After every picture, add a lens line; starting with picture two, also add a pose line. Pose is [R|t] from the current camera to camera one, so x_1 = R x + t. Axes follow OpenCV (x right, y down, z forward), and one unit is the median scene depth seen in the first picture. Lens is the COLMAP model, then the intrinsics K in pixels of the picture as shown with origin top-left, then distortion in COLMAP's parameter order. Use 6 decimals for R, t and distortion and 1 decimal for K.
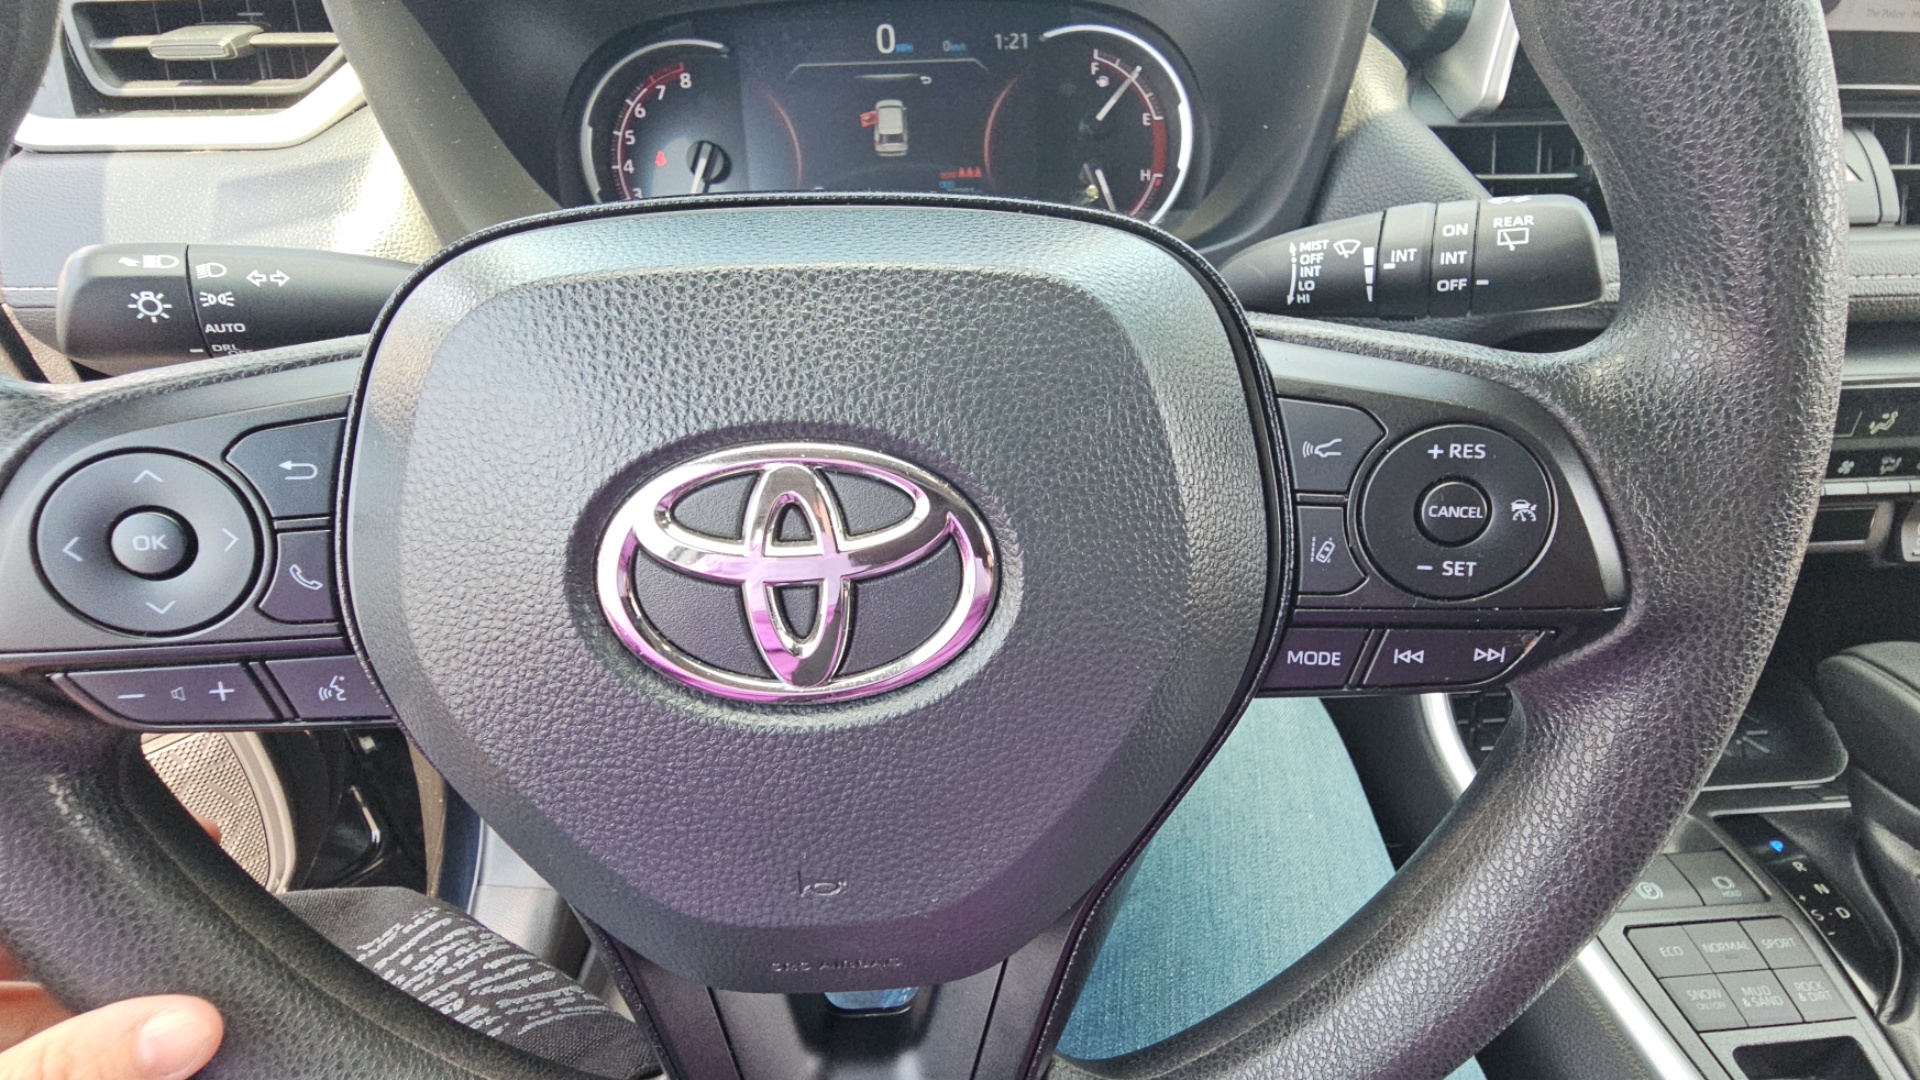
lens RADIAL K [[861.1, 0, 982.2], [0, 861.1, 545.4], [0, 0, 1]] dist [0.007344, -0.006282]
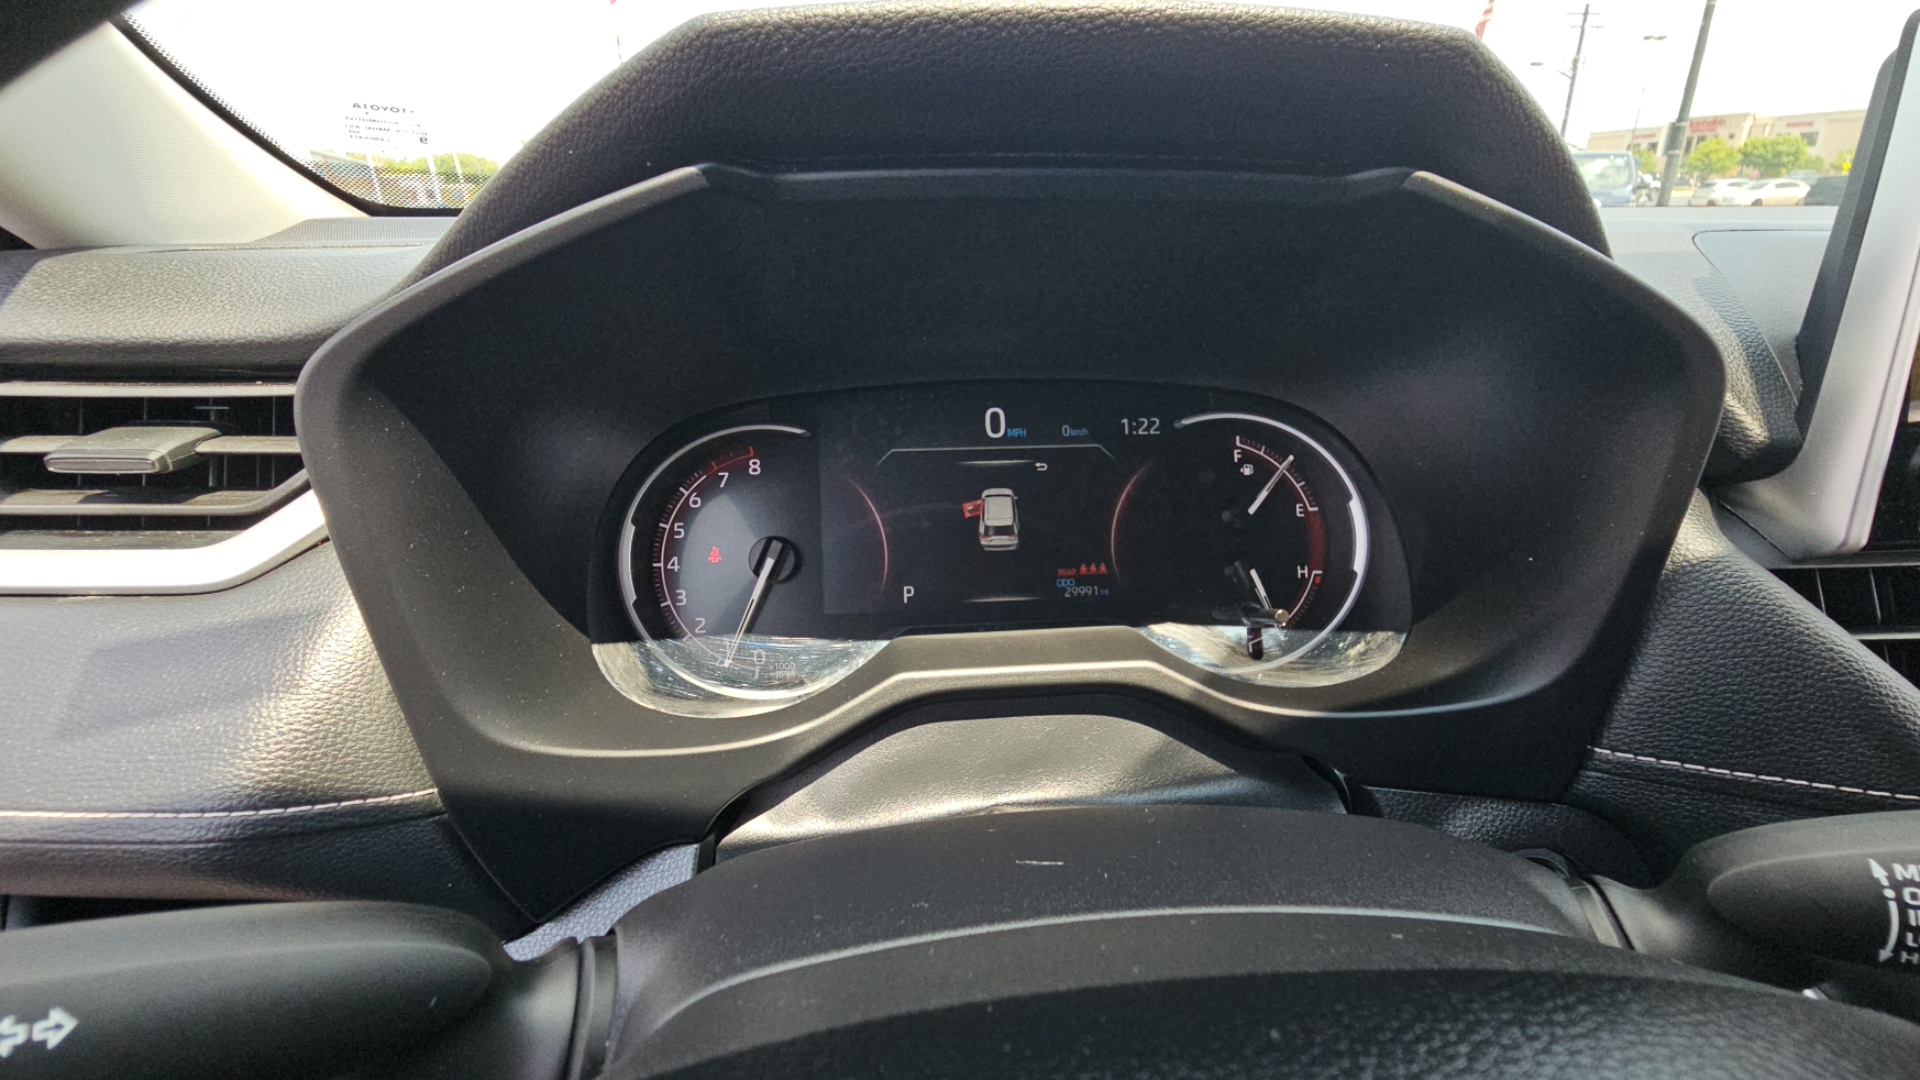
lens RADIAL K [[861.1, 0, 981.3], [0, 861.1, 550.8], [0, 0, 1]] dist [0.007344, -0.006282]
pose [[0.999126, 0.004056, 0.041607, -0.207358], [0.008123, 0.957471, -0.288415, -0.286474], [-0.041007, 0.288501, 0.956601, 0.290561]]
